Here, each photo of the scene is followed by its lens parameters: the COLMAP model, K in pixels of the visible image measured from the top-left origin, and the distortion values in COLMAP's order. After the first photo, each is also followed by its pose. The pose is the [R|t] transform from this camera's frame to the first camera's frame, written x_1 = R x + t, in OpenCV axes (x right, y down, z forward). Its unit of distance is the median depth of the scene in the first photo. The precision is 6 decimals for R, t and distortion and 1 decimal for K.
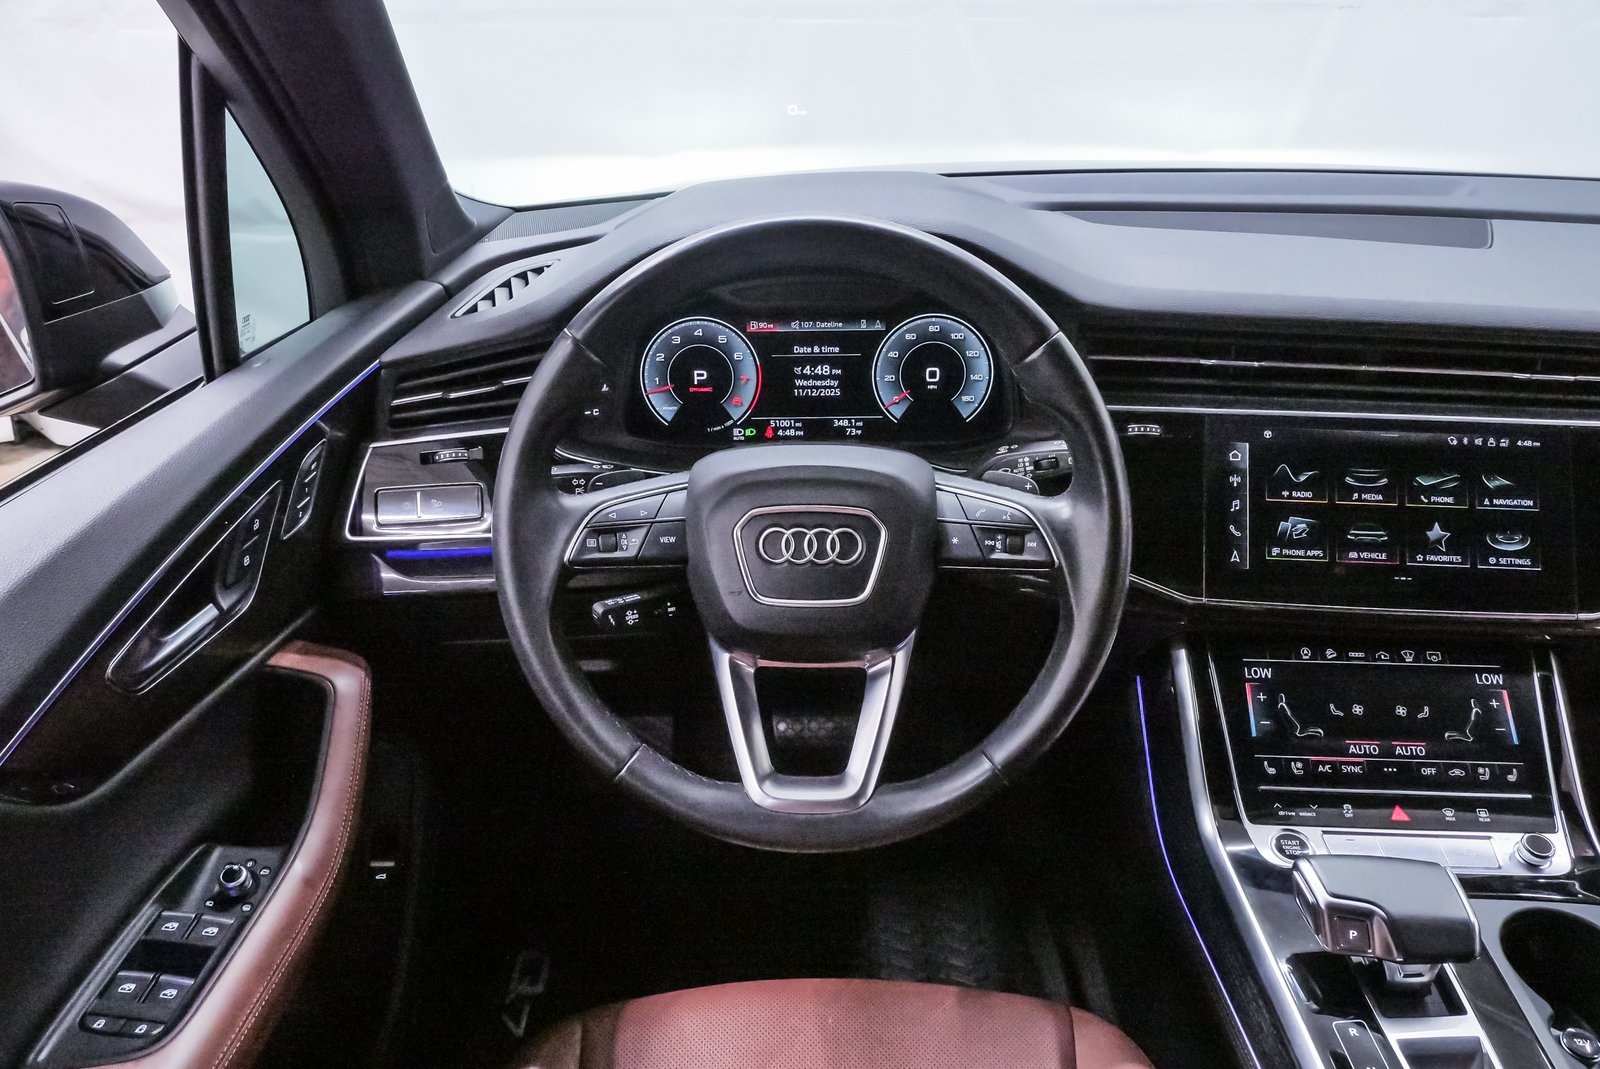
lens RADIAL K [[1146.7, 0, 800.0], [0, 1146.7, 534.5], [0, 0, 1]] dist [-0.049129, 0.010792]
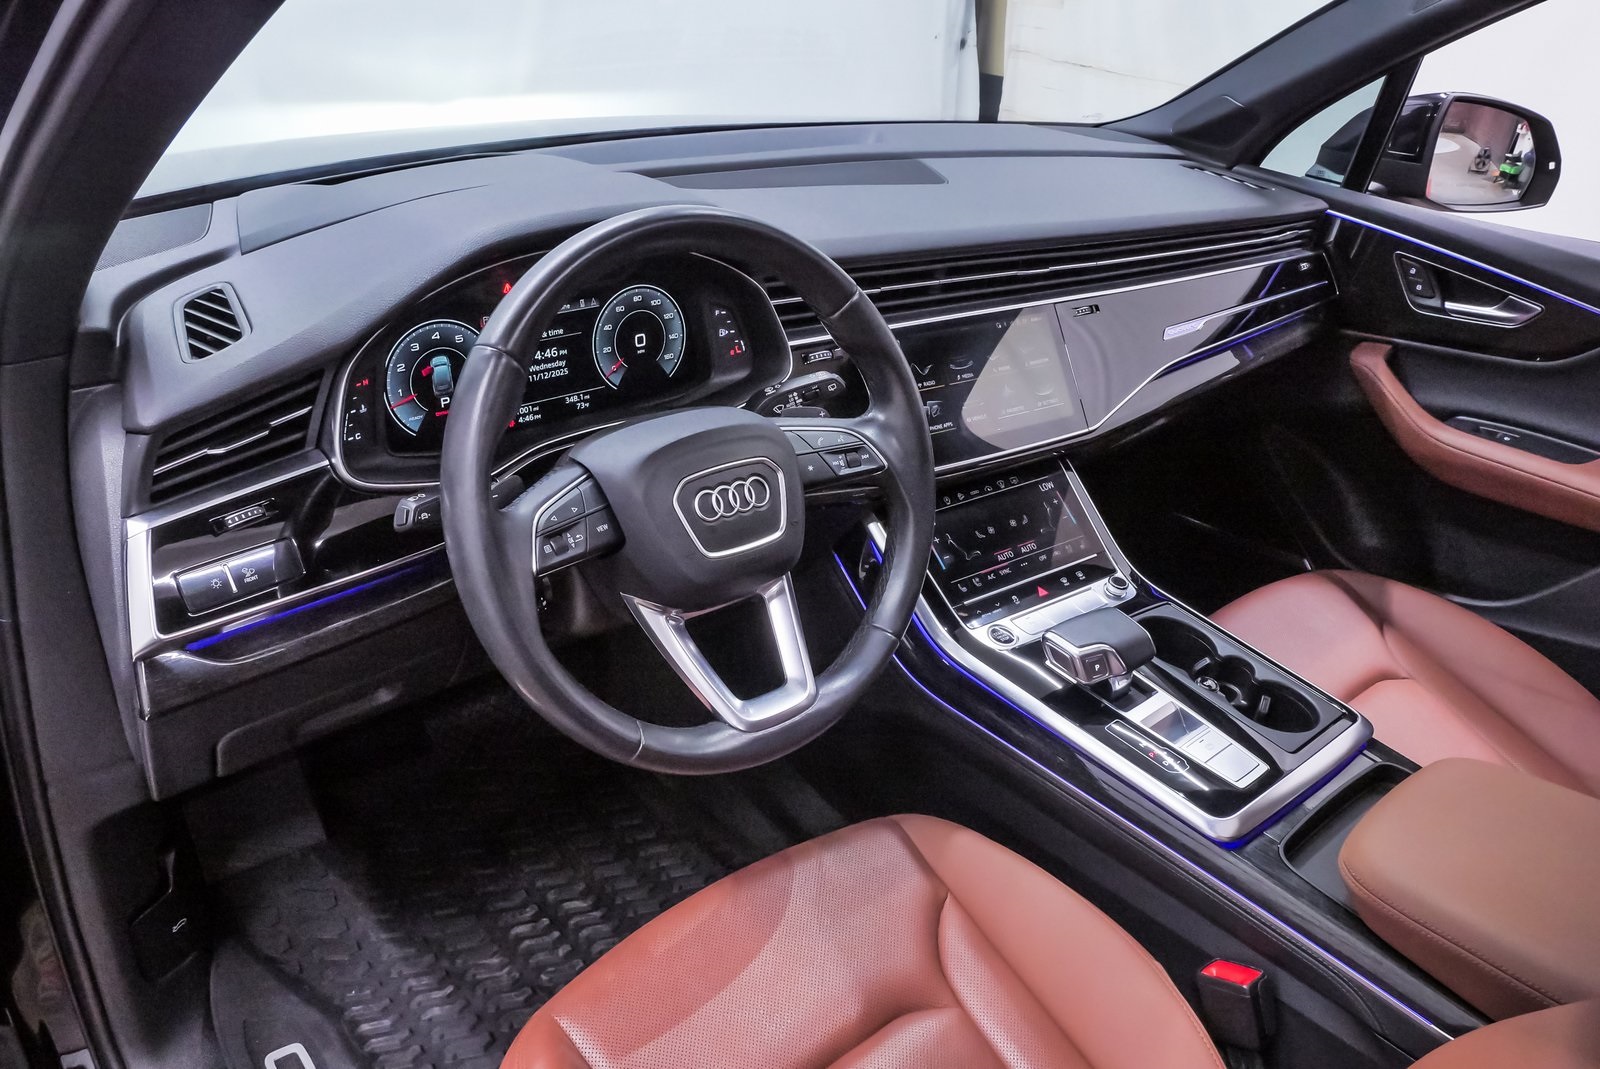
lens RADIAL K [[1146.2, 0, 780.5], [0, 1146.2, 548.2], [0, 0, 1]] dist [-0.055715, -0.001836]
pose [[0.766112, -0.264112, 0.585932, -0.526180], [0.227744, 0.964066, 0.136781, -0.072785], [-0.601003, 0.028653, 0.798733, 0.048364]]
